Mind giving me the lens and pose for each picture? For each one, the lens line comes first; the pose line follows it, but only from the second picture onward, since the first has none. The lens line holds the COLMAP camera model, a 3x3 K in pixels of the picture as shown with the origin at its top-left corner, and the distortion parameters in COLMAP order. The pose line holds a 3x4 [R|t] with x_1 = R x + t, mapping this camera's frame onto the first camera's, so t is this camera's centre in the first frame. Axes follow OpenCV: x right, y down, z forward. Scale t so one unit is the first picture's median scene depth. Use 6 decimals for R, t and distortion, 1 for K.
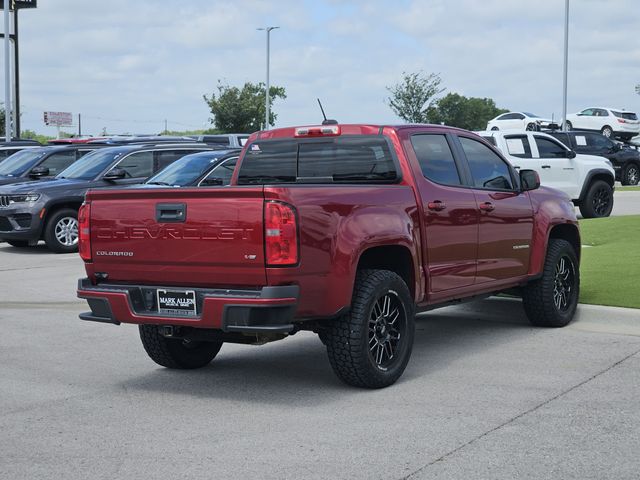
lens RADIAL K [[1100.6, 0, 319.4], [0, 1100.6, 272.0], [0, 0, 1]] dist [-0.000720, 0.118702]
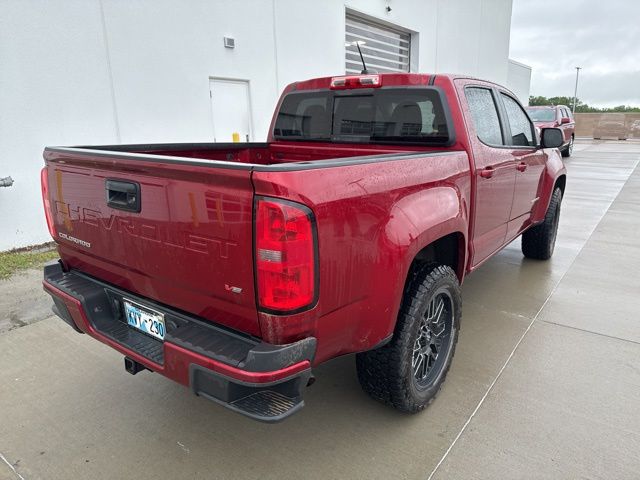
lens RADIAL K [[445.3, 0, 320.0], [0, 445.3, 240.0], [0, 0, 1]] dist [0.000110, 0.000263]
pose [[0.997215, 0.043664, -0.060459, -0.003702], [-0.031866, 0.982426, 0.183912, -0.078911], [0.067427, -0.181473, 0.981082, 0.730506]]
